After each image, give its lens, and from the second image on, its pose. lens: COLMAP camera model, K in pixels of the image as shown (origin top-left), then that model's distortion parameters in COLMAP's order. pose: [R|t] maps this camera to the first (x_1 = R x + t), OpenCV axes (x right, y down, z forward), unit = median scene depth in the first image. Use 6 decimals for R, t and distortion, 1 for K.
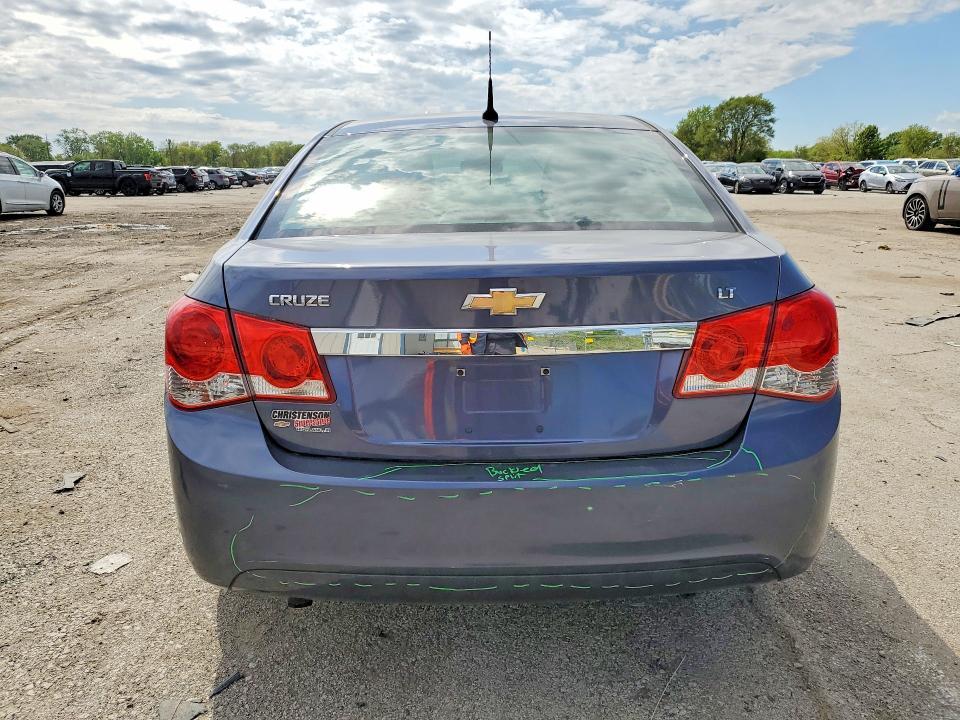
lens RADIAL K [[743.2, 0, 484.5], [0, 743.2, 358.0], [0, 0, 1]] dist [0.020888, -0.008449]
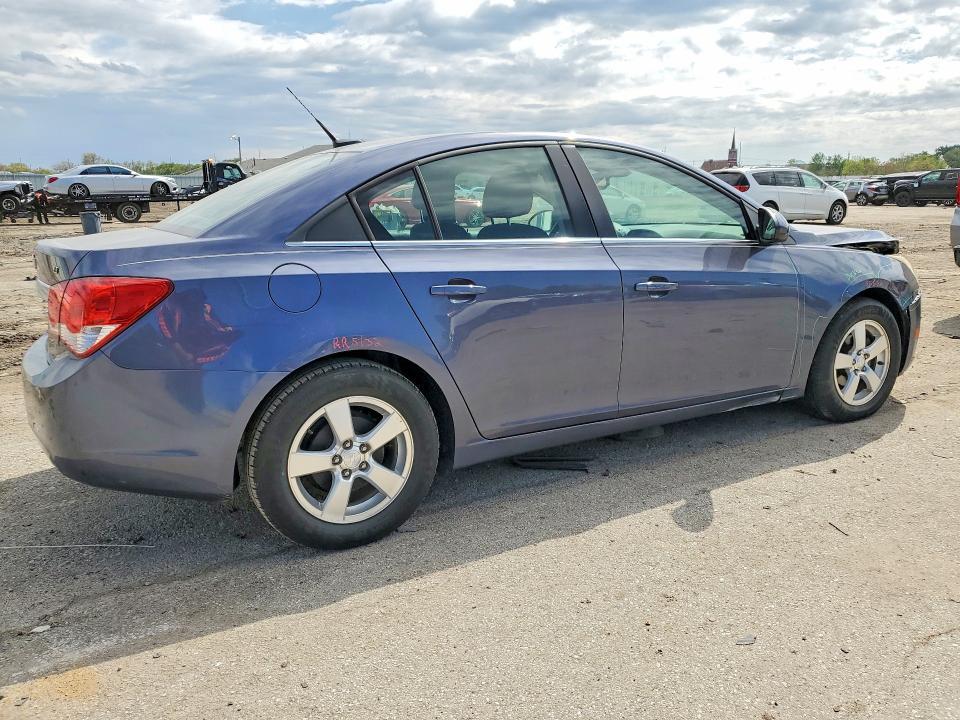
lens RADIAL K [[743.2, 0, 484.5], [0, 743.2, 358.0], [0, 0, 1]] dist [0.020888, -0.008449]
pose [[0.486174, 0.187839, -0.853435, 0.130048], [-0.198652, 0.974812, 0.101389, -0.015348], [0.850983, 0.120244, 0.511243, 0.060736]]
